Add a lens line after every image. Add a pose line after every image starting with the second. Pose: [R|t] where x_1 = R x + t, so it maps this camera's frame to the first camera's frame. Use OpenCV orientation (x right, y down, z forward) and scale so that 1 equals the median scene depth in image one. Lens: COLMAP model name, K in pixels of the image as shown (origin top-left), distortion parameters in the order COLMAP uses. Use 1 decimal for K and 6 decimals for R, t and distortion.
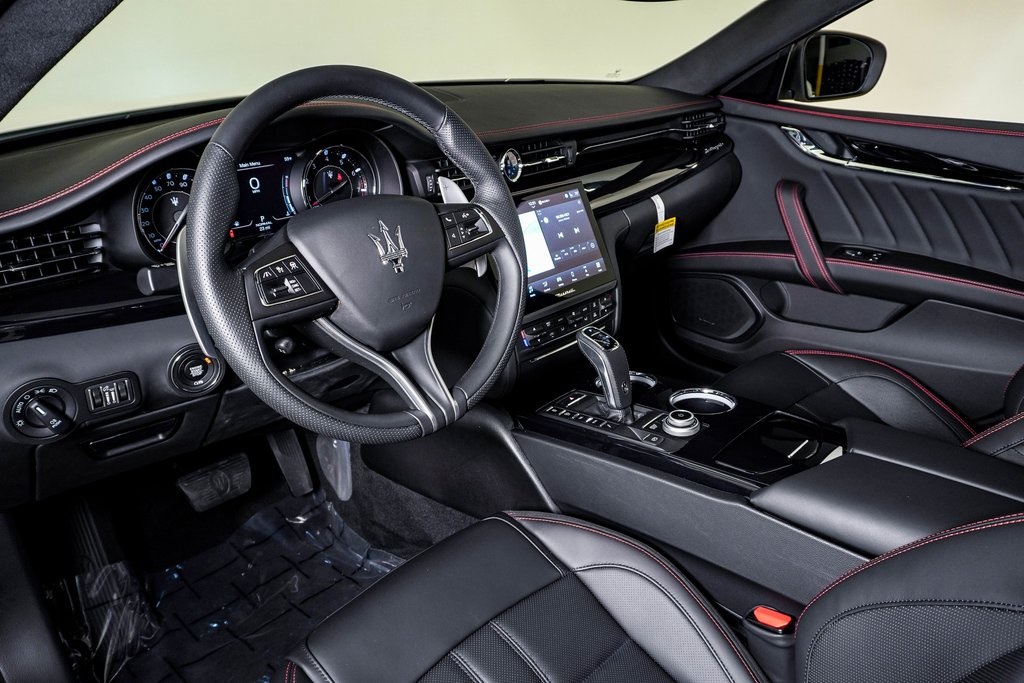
lens RADIAL K [[759.8, 0, 514.8], [0, 759.8, 340.1], [0, 0, 1]] dist [-0.059336, 0.022506]
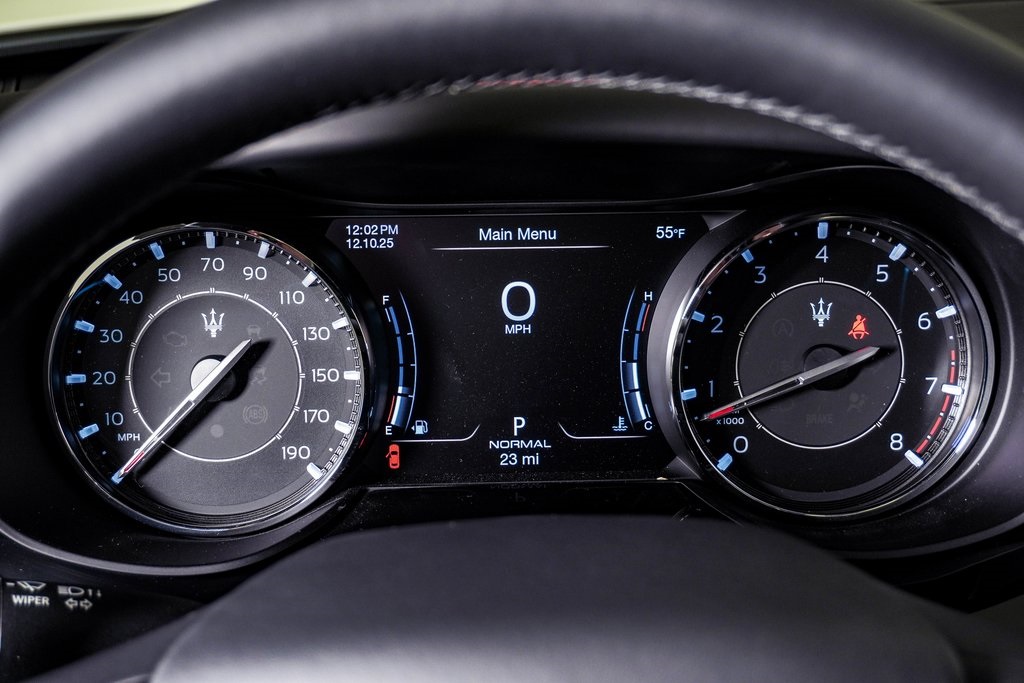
lens RADIAL K [[1630.1, 0, 513.1], [0, 1630.1, 343.8], [0, 0, 1]] dist [0.037257, 0.000000]
pose [[0.708403, 0.228483, -0.667803, 0.065647], [-0.269781, 0.961964, 0.042945, -0.216029], [0.652215, 0.149738, 0.743098, 0.537816]]
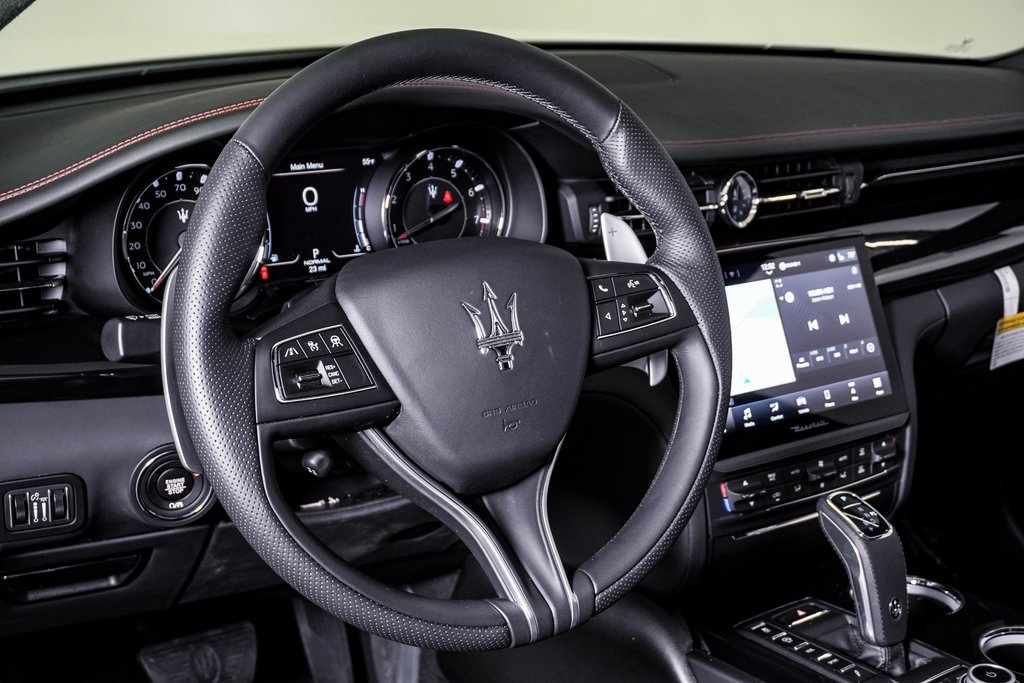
lens RADIAL K [[1321.2, 0, 508.7], [0, 1321.2, 341.3], [0, 0, 1]] dist [-0.029250, 0.000000]
pose [[0.973125, 0.105926, -0.204470, 0.051252], [-0.124170, 0.989149, -0.078530, -0.023159], [0.193932, 0.101808, 0.975718, -0.026389]]
